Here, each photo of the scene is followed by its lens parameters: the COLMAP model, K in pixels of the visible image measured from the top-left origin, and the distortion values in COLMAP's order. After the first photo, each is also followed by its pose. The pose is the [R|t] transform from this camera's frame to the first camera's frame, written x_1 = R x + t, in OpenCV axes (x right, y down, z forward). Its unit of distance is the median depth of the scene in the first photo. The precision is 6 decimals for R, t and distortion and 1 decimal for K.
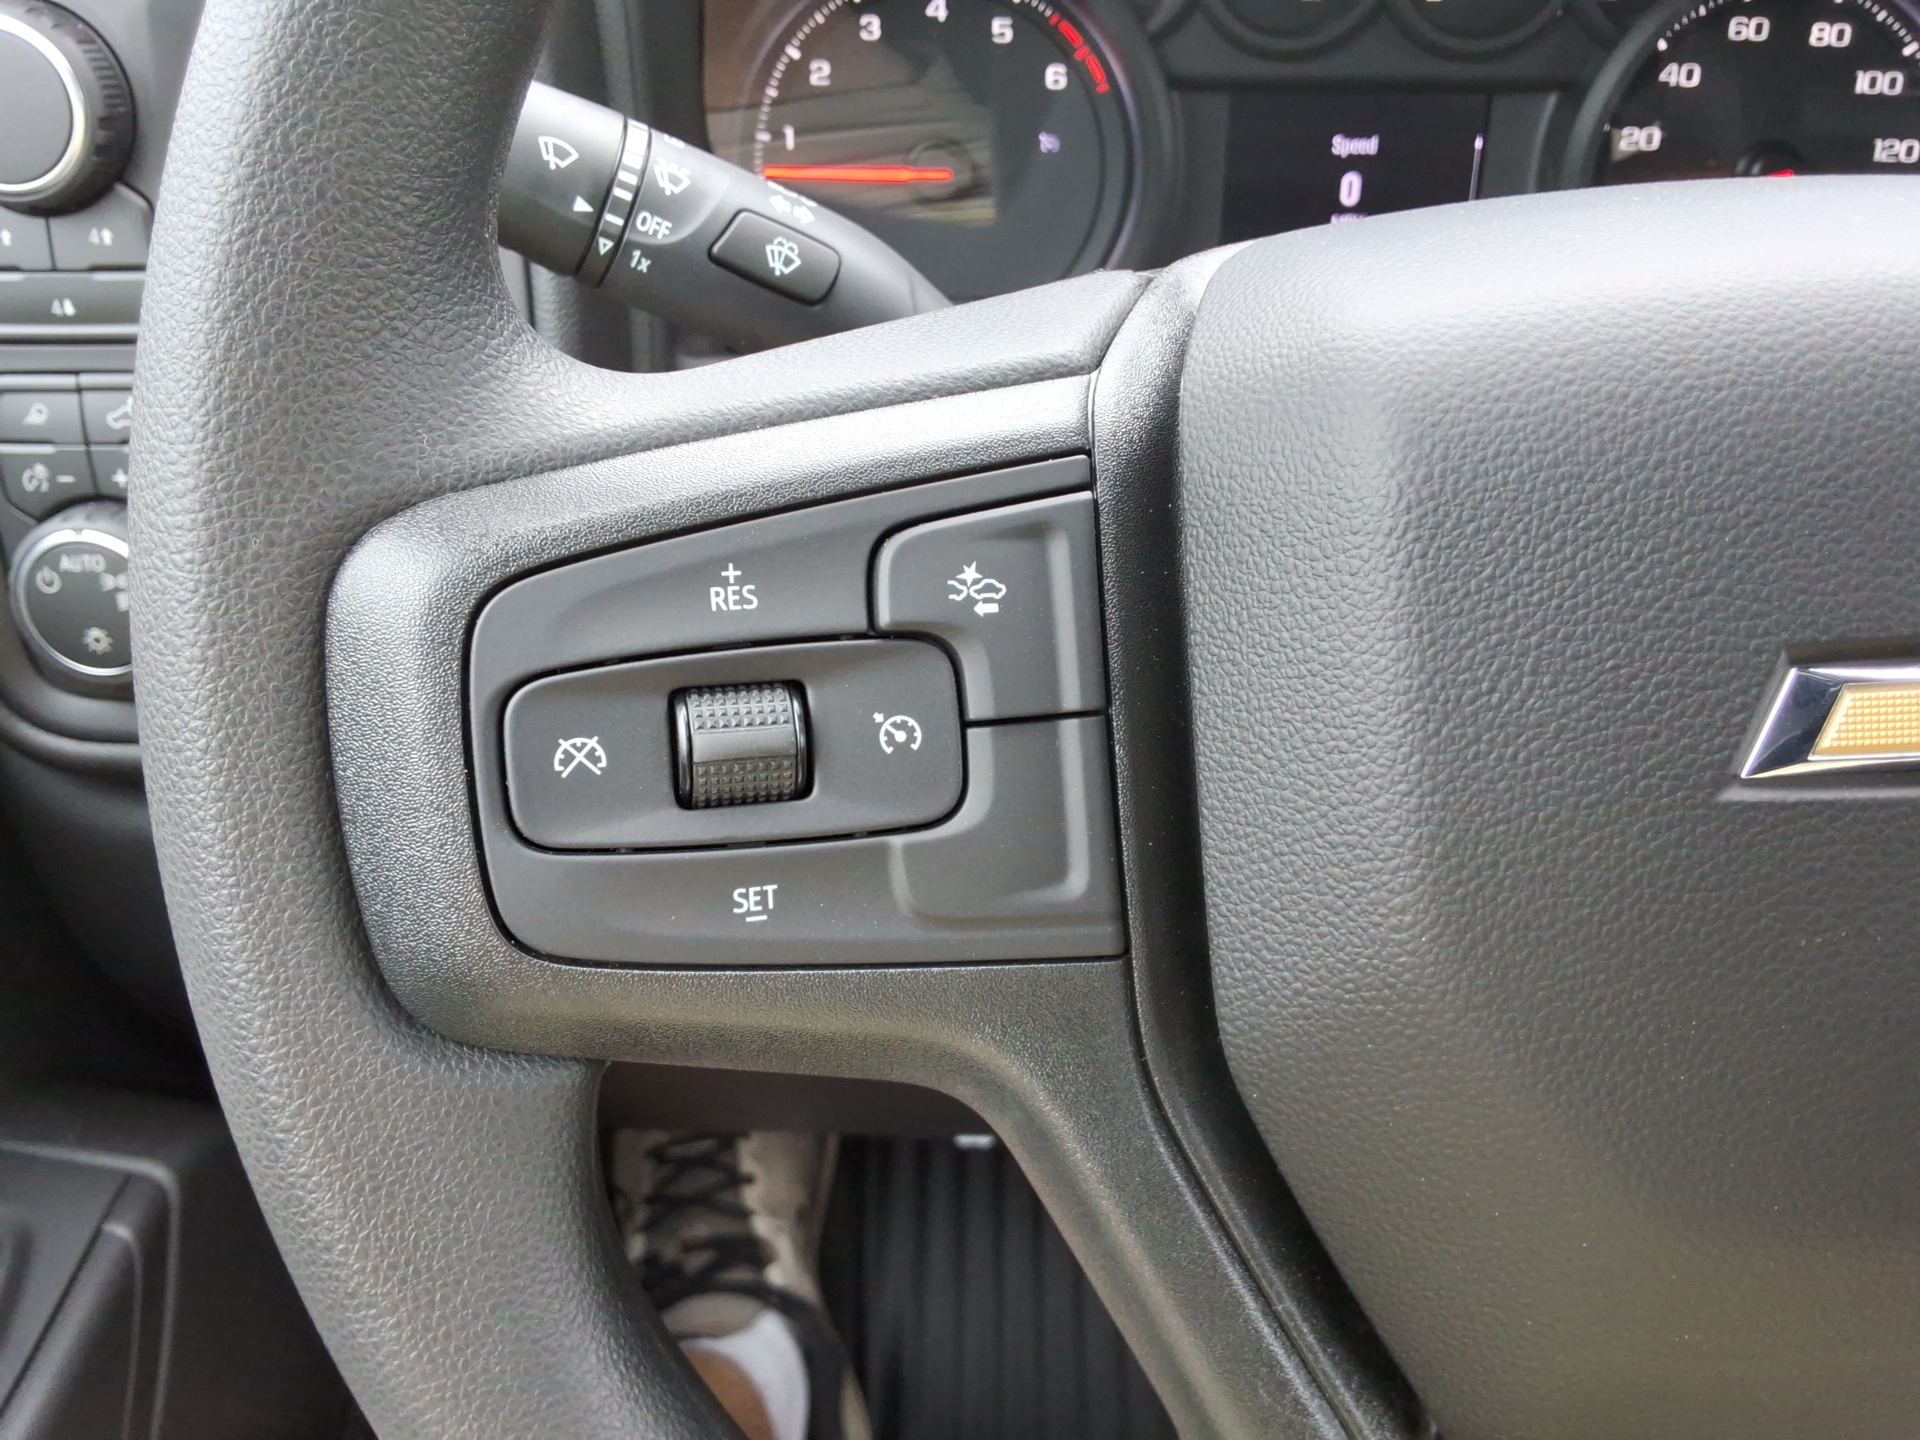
lens RADIAL K [[1544.2, 0, 957.2], [0, 1544.2, 718.8], [0, 0, 1]] dist [0.096636, -0.146950]
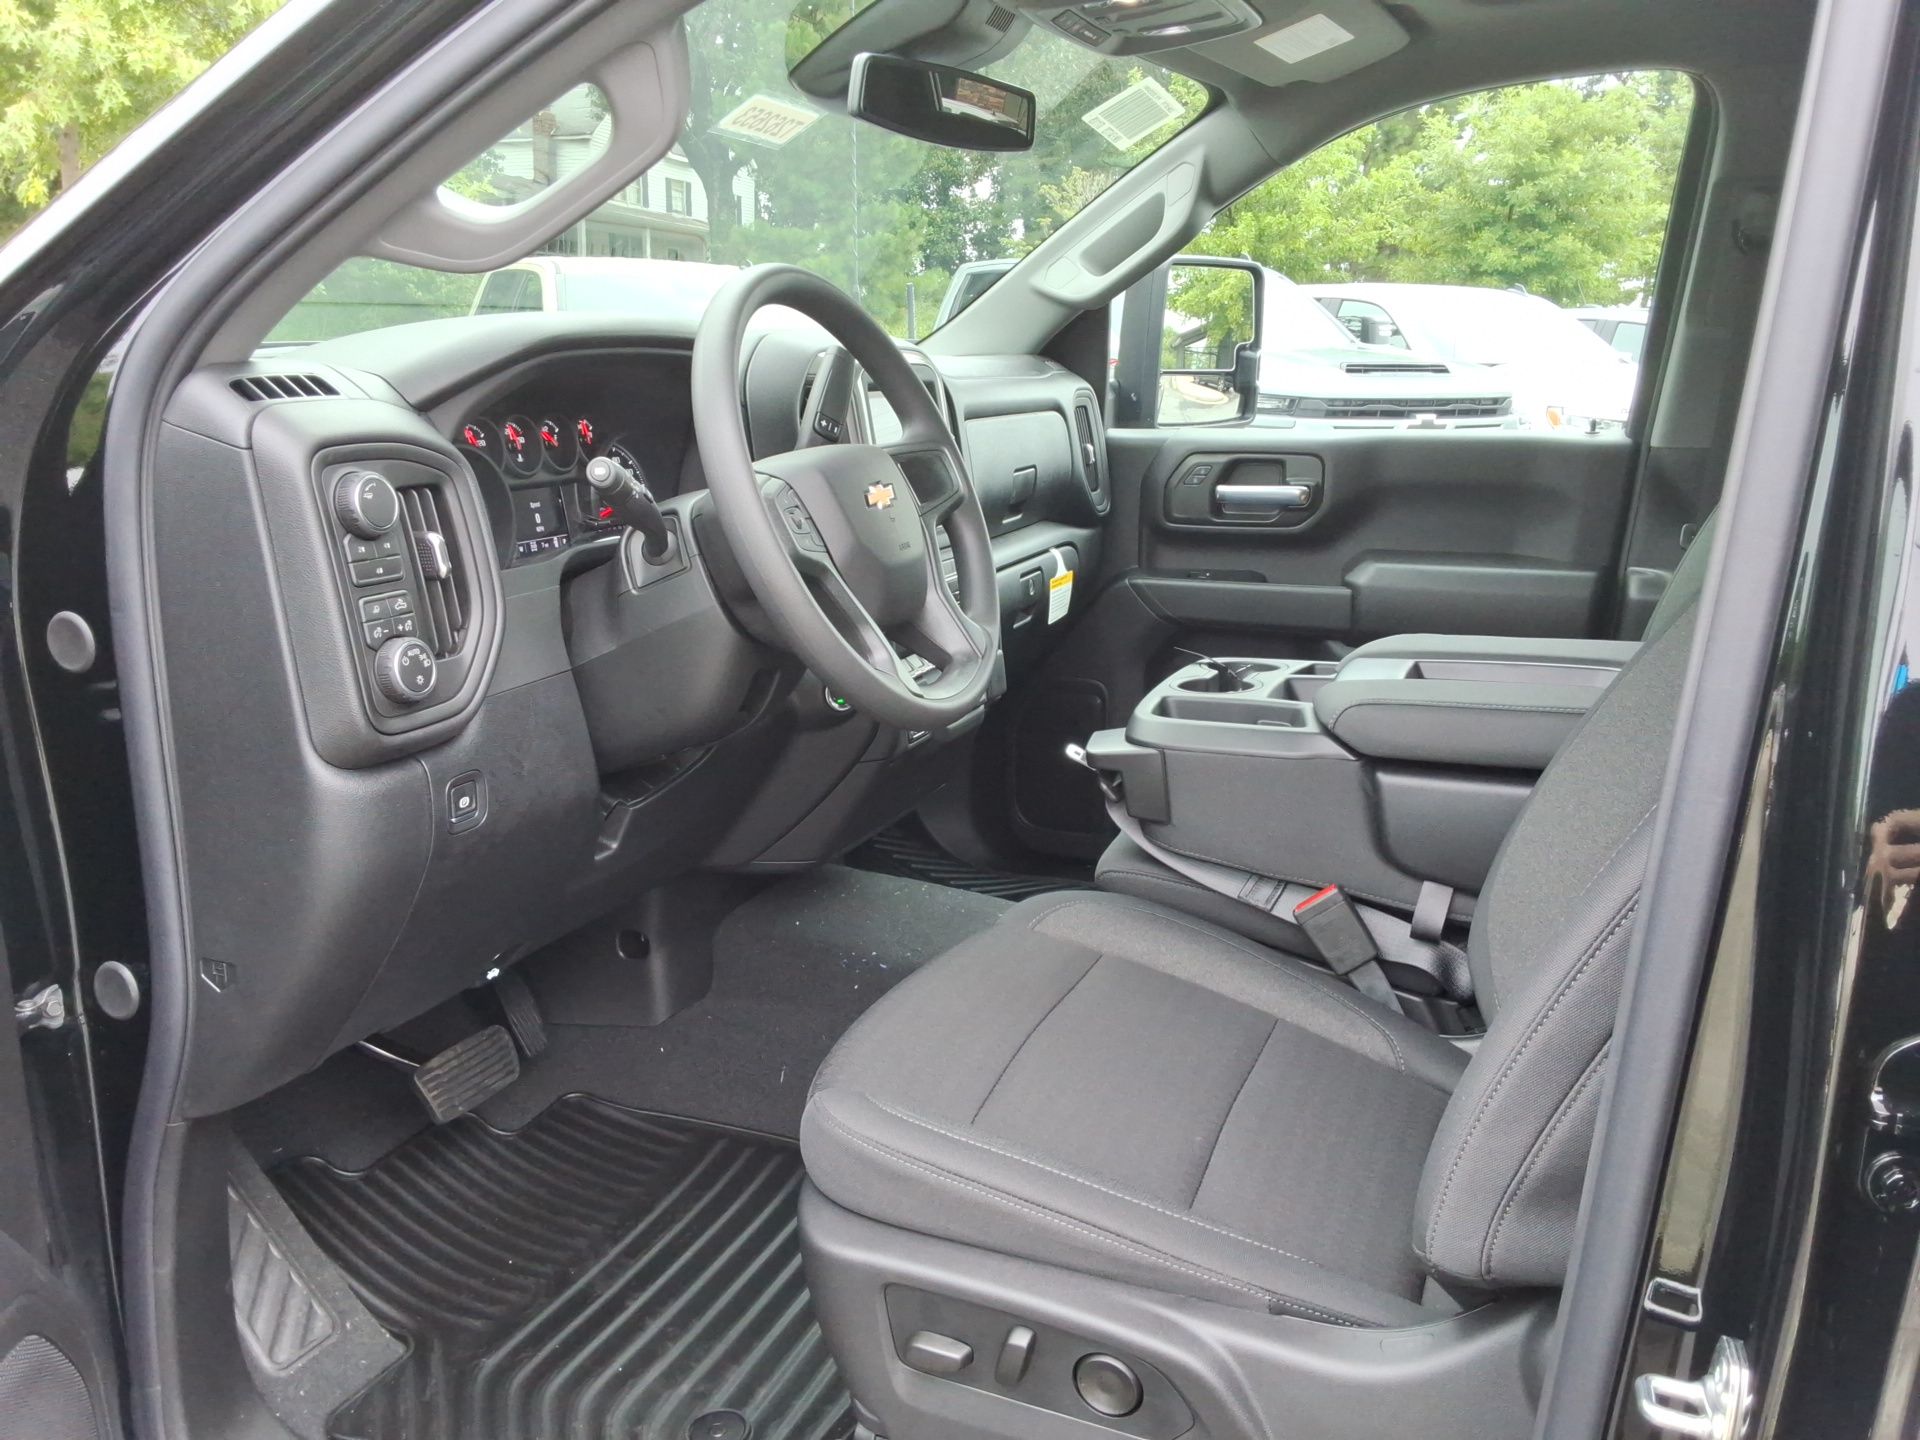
lens RADIAL K [[1544.2, 0, 972.0], [0, 1544.2, 704.2], [0, 0, 1]] dist [0.096636, -0.146950]
pose [[0.367906, -0.210822, 0.905648, -3.955946], [0.504626, 0.863329, -0.004026, 0.724080], [-0.781024, 0.458494, 0.424011, -1.367514]]
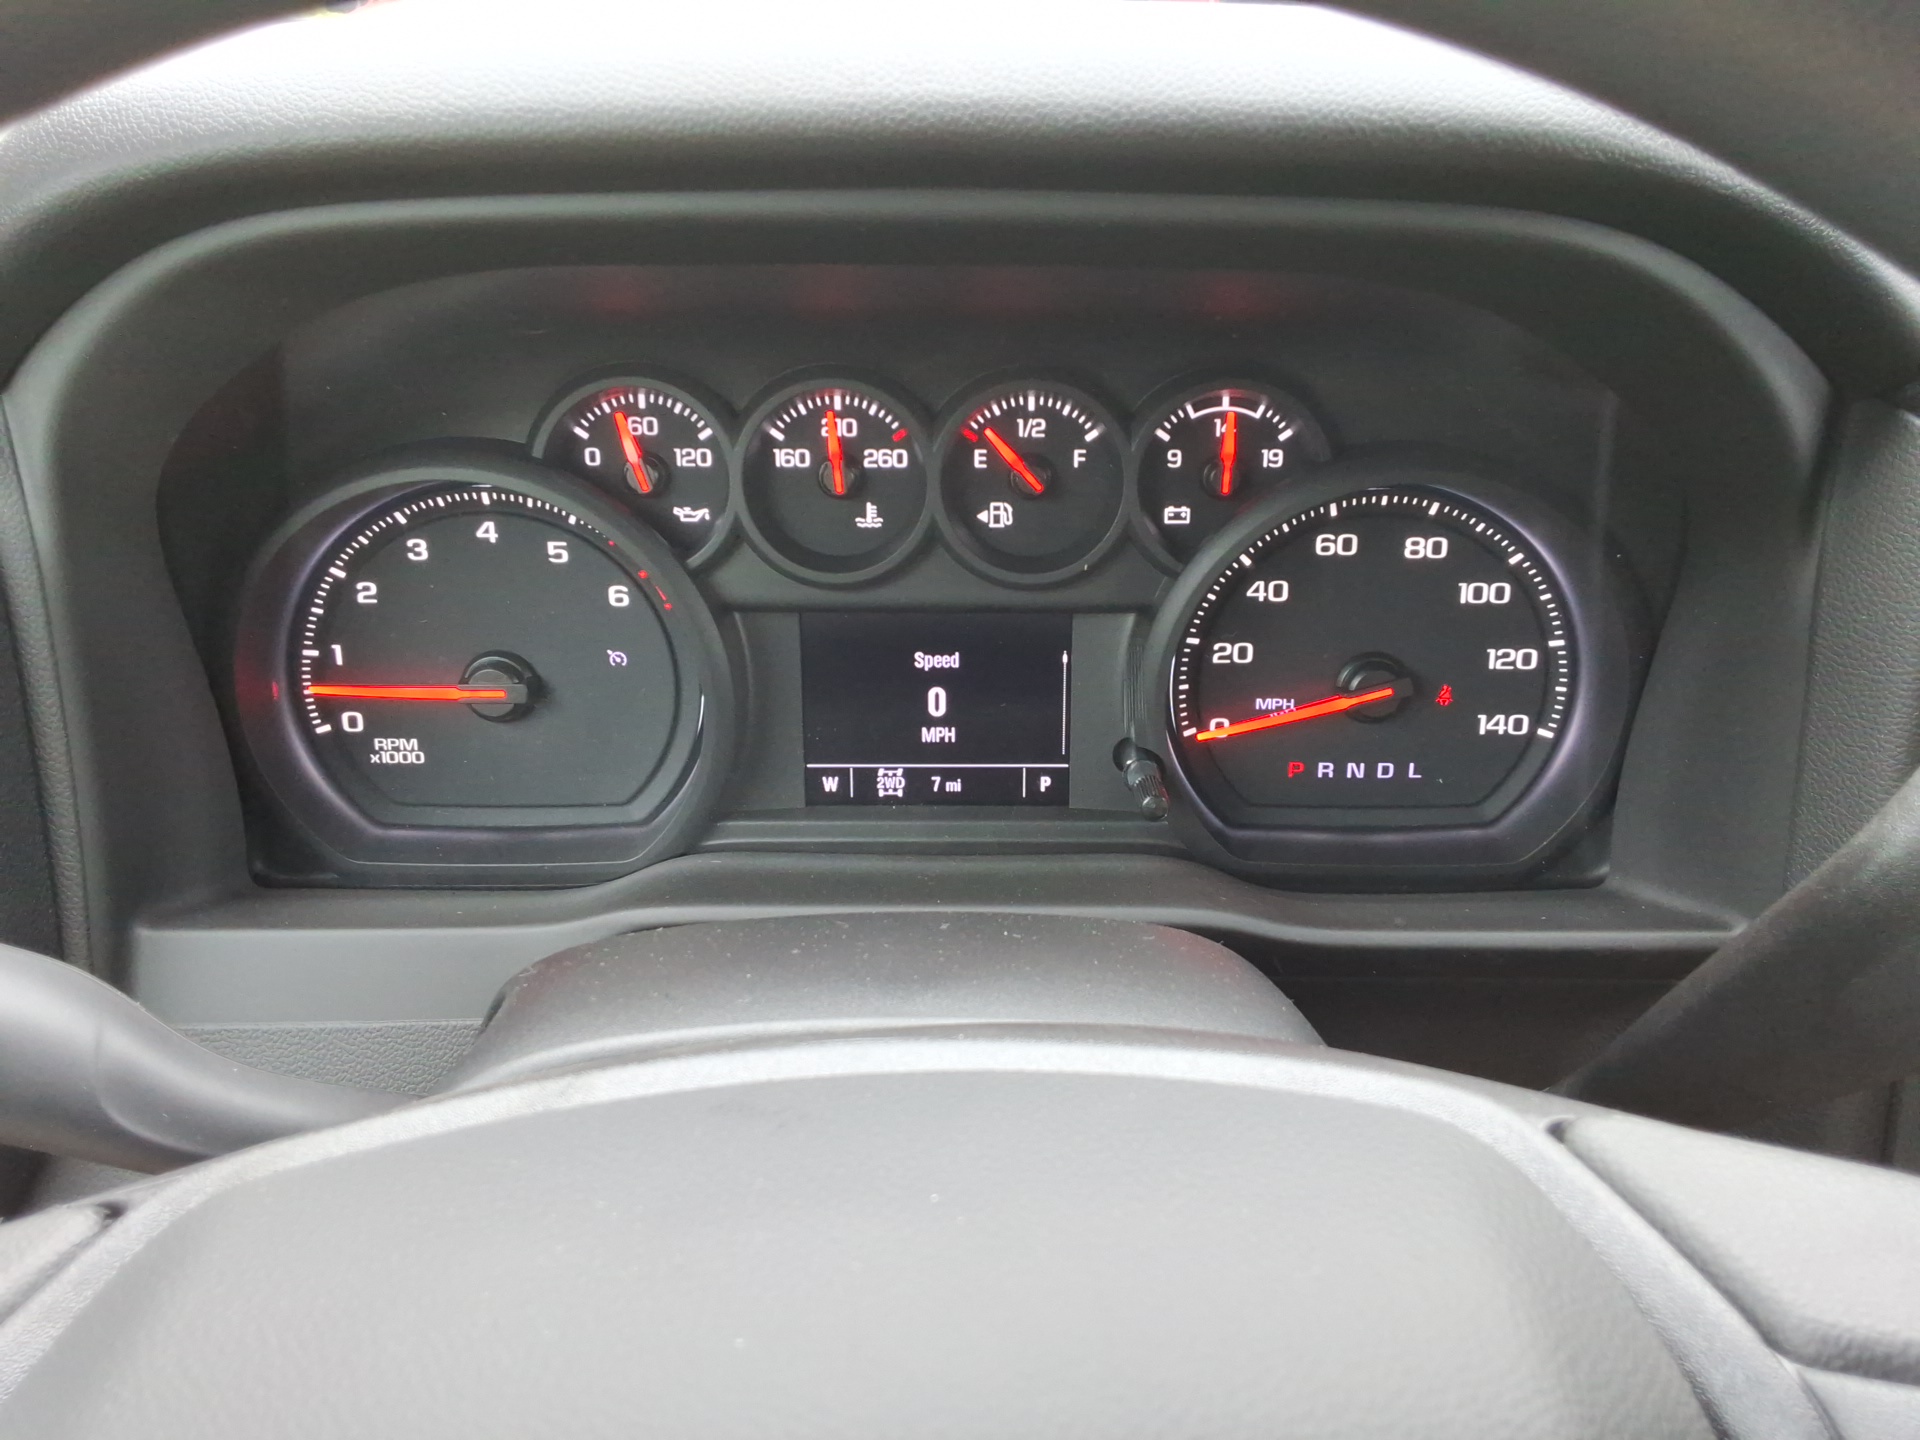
lens RADIAL K [[1544.2, 0, 989.4], [0, 1544.2, 719.0], [0, 0, 1]] dist [0.096636, -0.146950]
pose [[0.999925, -0.003076, 0.011862, 0.476528], [0.004646, 0.990875, -0.134701, -0.350451], [-0.011339, 0.134746, 0.990815, 0.104872]]
